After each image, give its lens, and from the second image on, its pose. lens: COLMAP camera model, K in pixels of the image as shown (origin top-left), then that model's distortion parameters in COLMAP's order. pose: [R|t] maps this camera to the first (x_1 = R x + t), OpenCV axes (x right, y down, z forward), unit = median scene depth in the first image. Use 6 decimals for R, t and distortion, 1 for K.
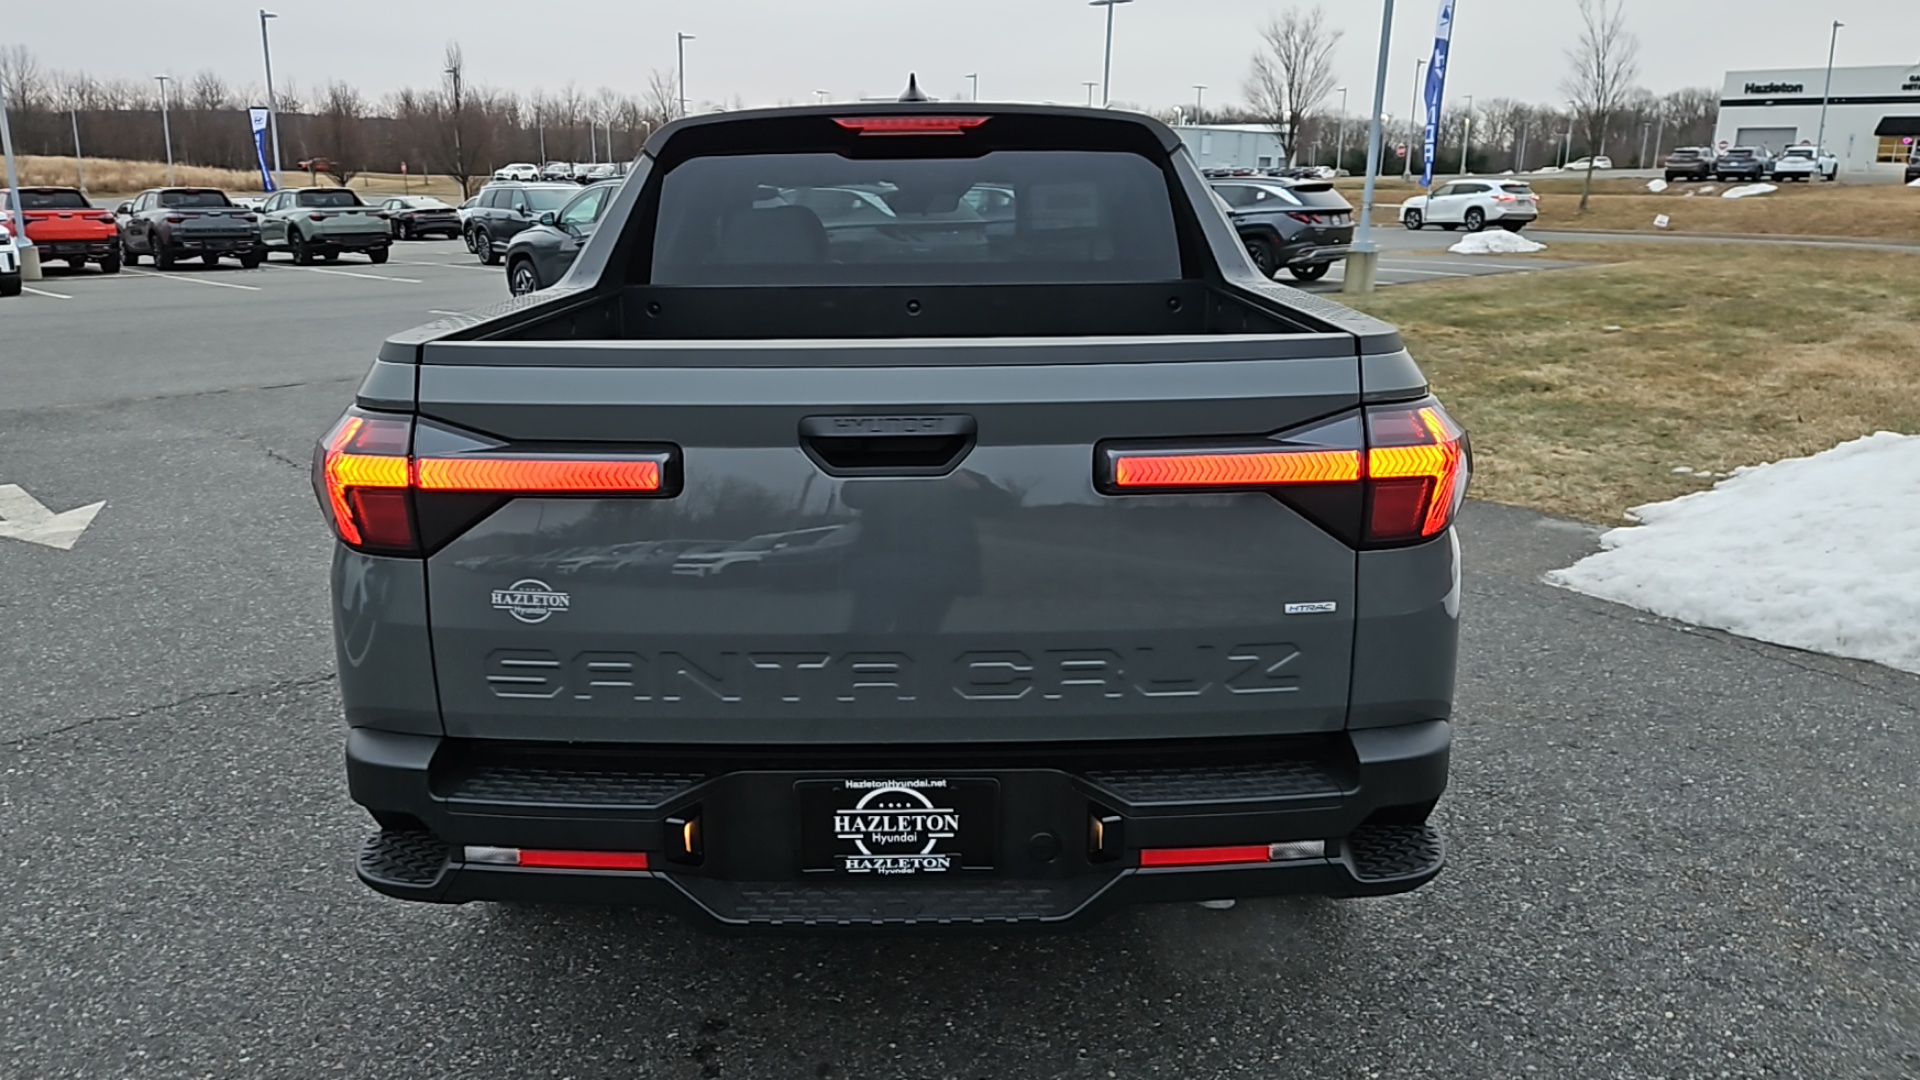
lens RADIAL K [[1392.4, 0, 948.3], [0, 1392.4, 537.3], [0, 0, 1]] dist [0.094043, -0.081198]
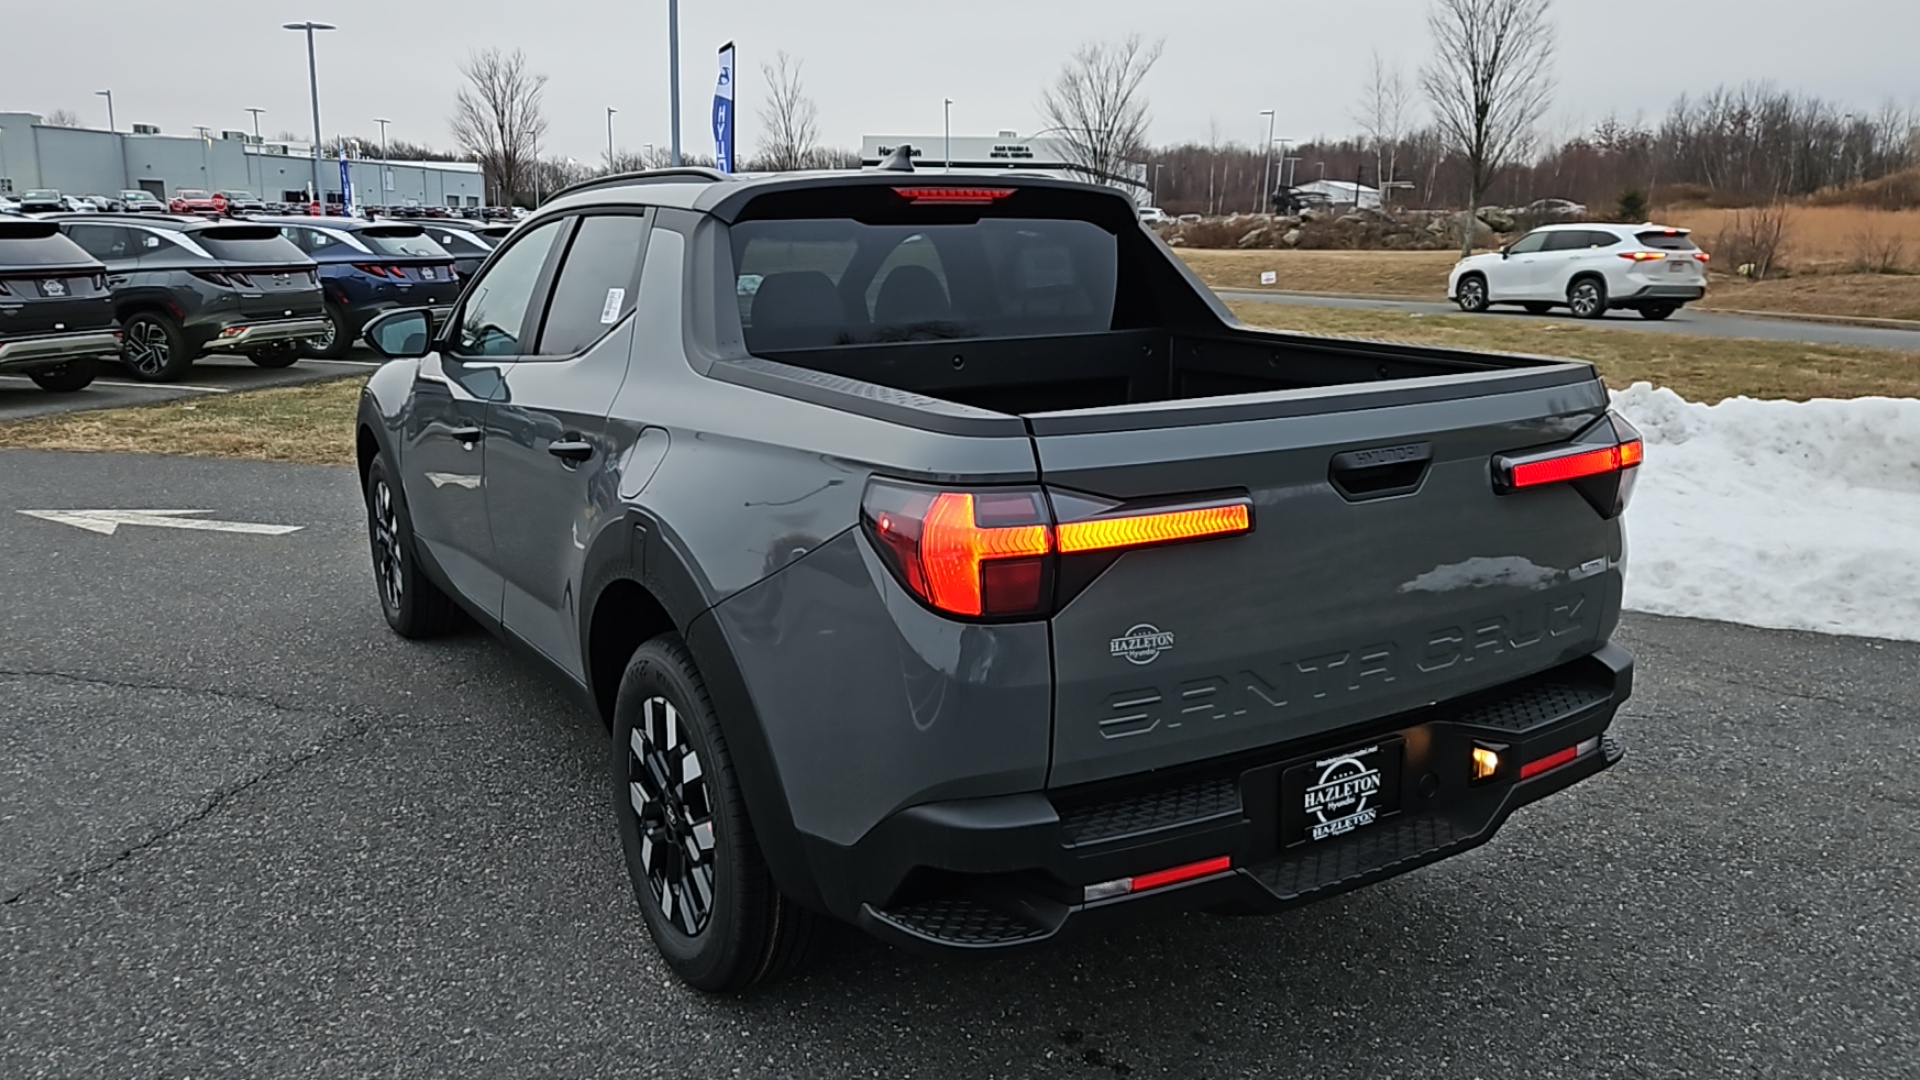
lens RADIAL K [[1390.7, 0, 949.1], [0, 1390.7, 534.8], [0, 0, 1]] dist [0.069981, -0.045919]
pose [[0.849367, -0.108443, 0.516542, -0.914938], [0.122688, 0.992423, 0.006610, -0.060545], [-0.513345, 0.057760, 0.856236, 0.137324]]
